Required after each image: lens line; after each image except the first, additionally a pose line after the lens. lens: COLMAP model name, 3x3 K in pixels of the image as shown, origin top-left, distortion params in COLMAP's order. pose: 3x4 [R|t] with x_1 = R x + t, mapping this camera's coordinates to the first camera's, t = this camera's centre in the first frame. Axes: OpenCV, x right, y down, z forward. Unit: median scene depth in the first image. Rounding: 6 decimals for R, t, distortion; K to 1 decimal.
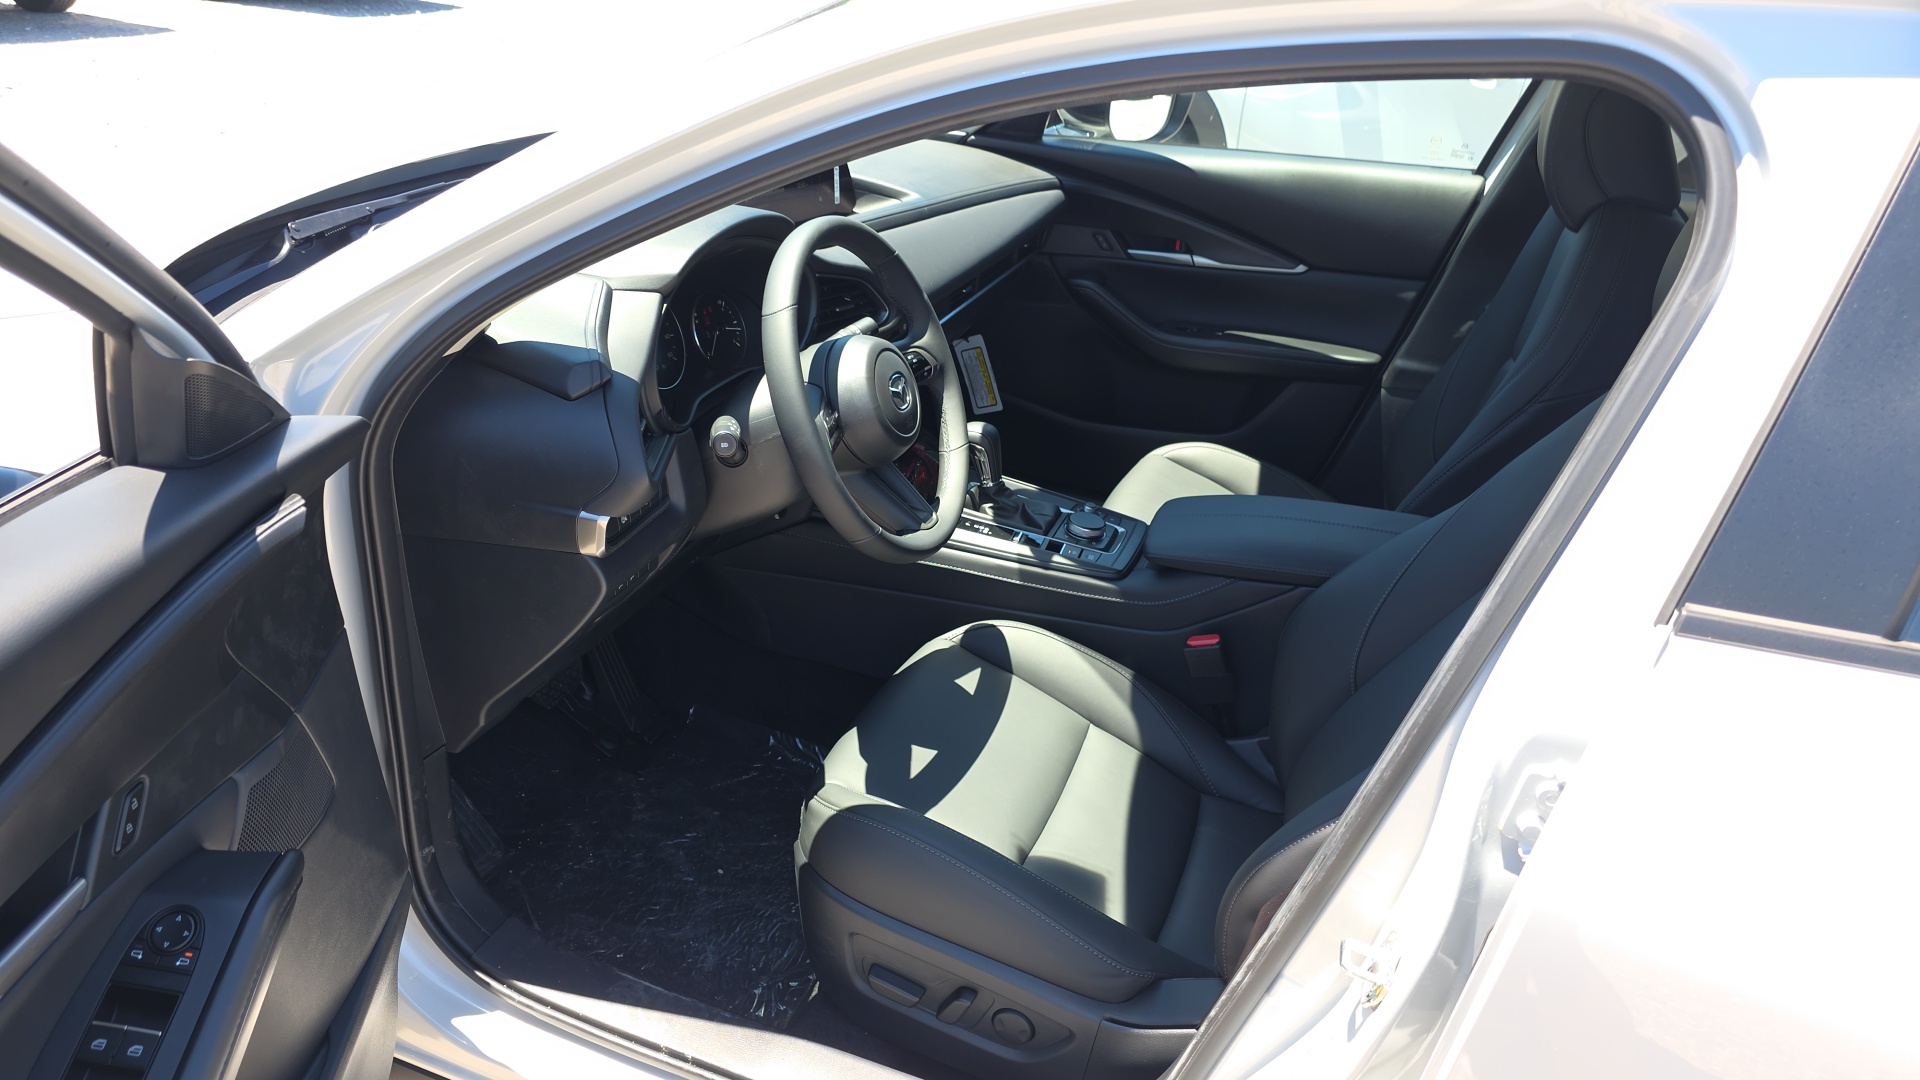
lens RADIAL K [[1292.1, 0, 942.3], [0, 1292.1, 526.4], [0, 0, 1]] dist [0.061457, -0.056191]
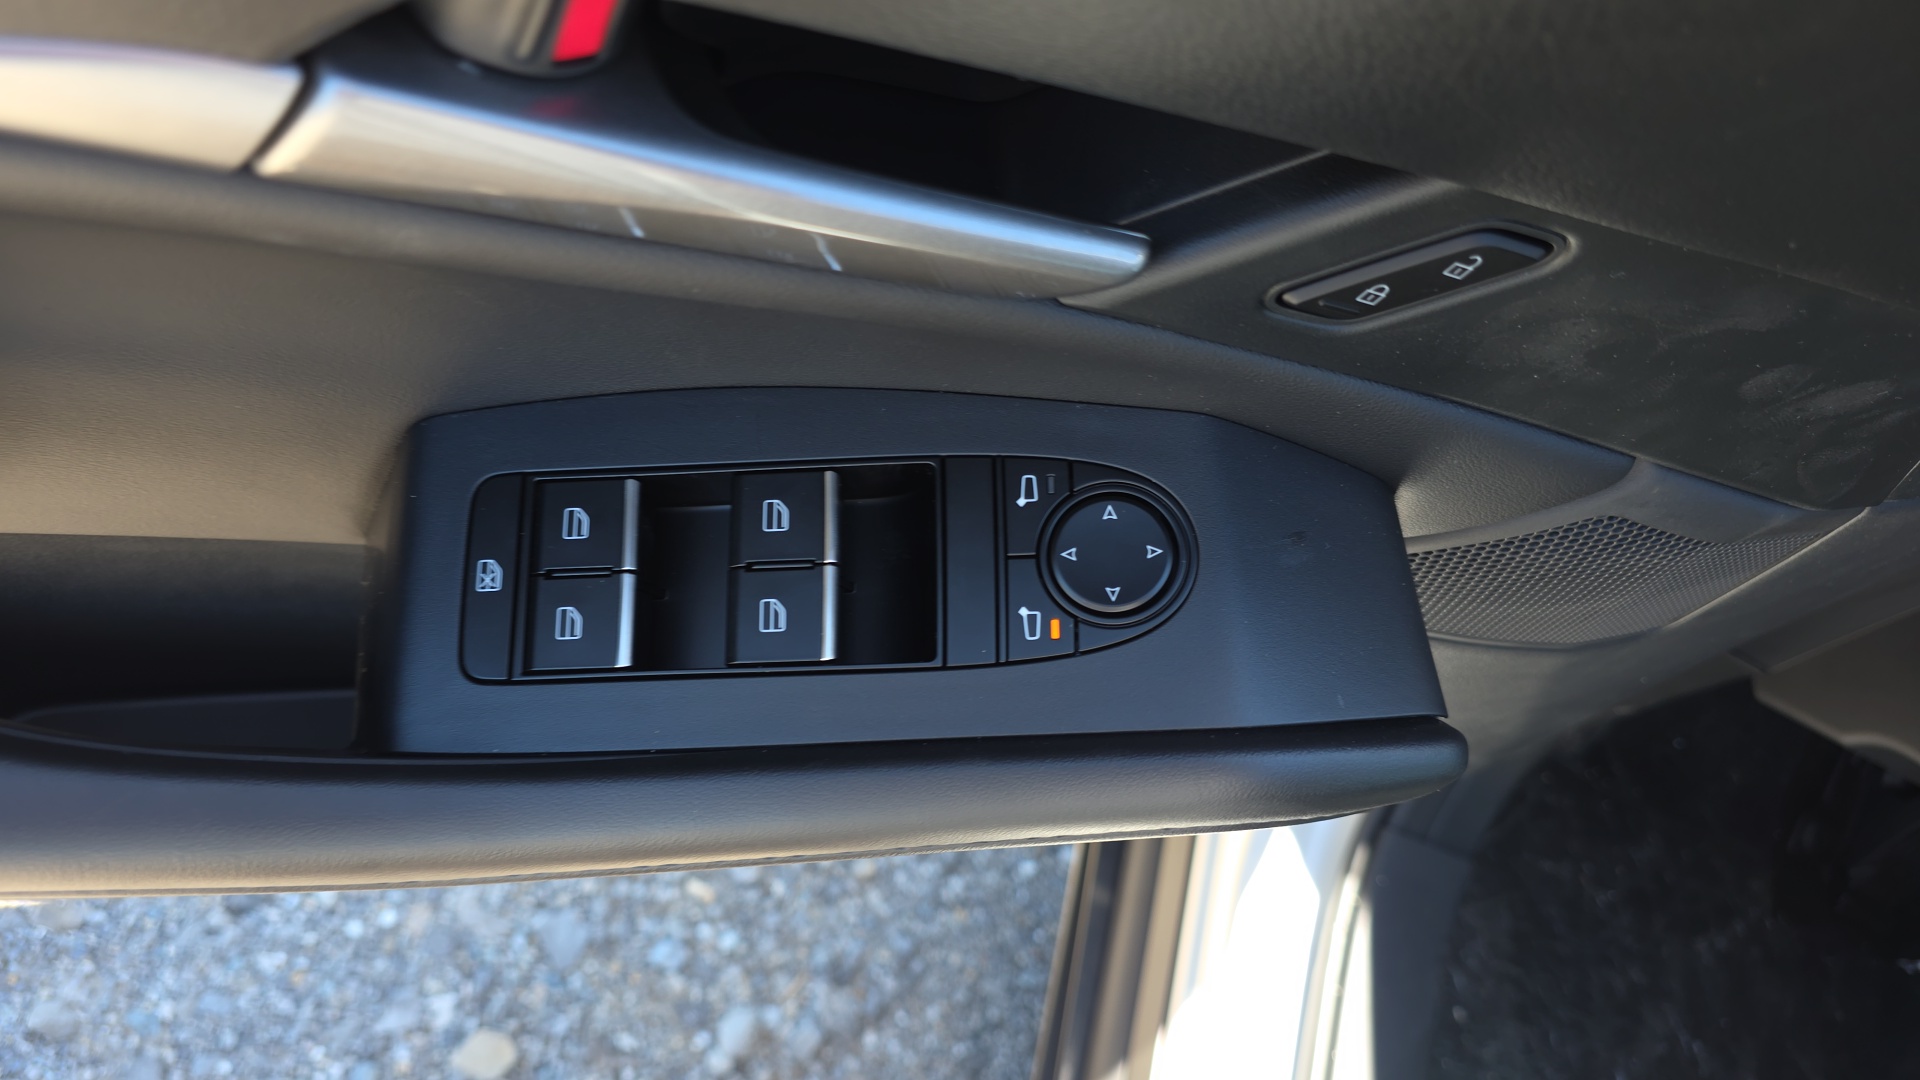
lens RADIAL K [[1309.8, 0, 947.2], [0, 1309.8, 551.8], [0, 0, 1]] dist [0.053740, -0.067781]
pose [[0.114724, 0.912846, -0.391854, -0.463875], [-0.732977, 0.344031, 0.586845, 0.148858], [0.670509, 0.219895, 0.708564, 0.743246]]
